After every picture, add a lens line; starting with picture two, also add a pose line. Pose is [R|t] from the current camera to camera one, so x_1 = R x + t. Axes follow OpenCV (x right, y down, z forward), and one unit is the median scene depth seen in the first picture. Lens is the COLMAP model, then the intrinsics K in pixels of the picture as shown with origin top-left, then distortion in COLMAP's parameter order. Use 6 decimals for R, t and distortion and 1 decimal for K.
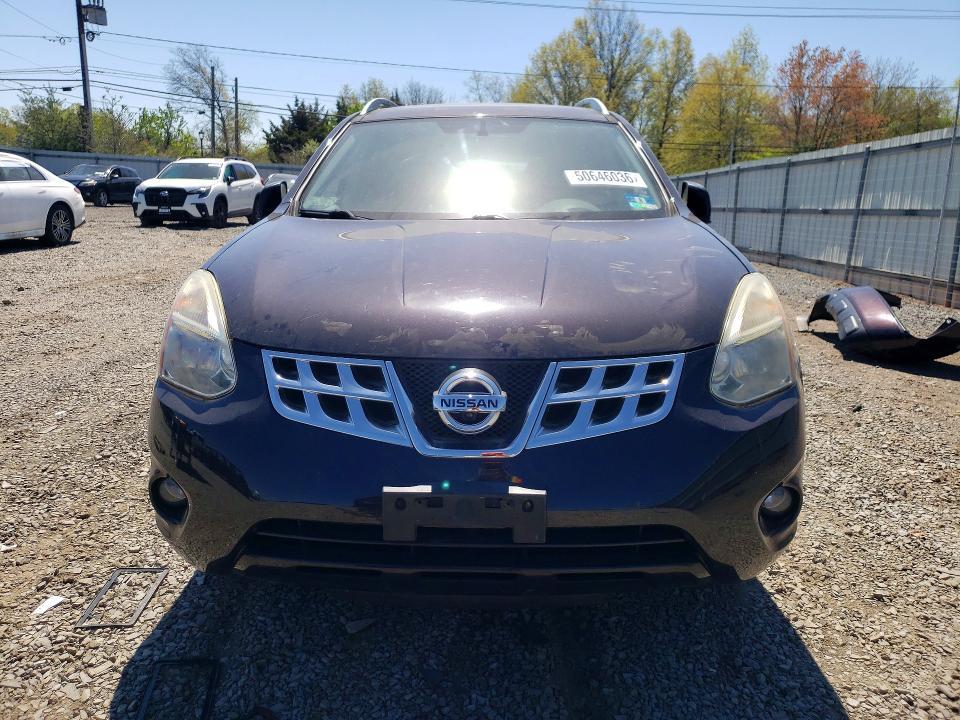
lens RADIAL K [[710.6, 0, 479.8], [0, 710.6, 348.2], [0, 0, 1]] dist [0.003239, 0.002822]
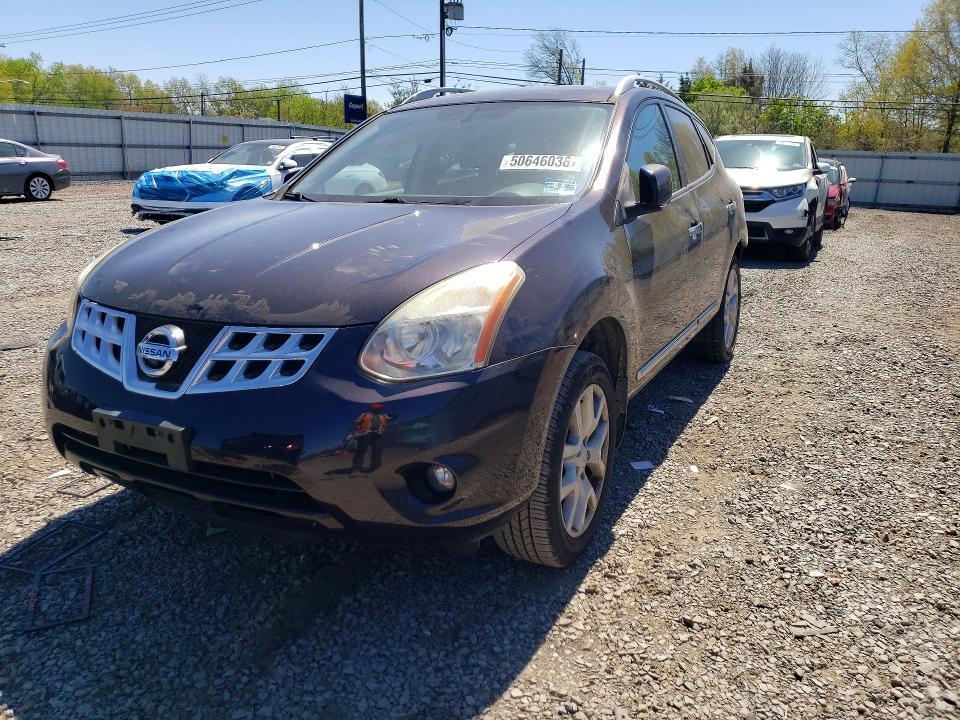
lens RADIAL K [[714.5, 0, 480.0], [0, 714.5, 360.0], [0, 0, 1]] dist [-0.004677, -0.004394]
pose [[0.904214, 0.099788, -0.415258, 0.804116], [-0.081903, 0.994790, 0.060710, -0.024158], [0.419152, -0.020884, 0.907676, 0.073261]]
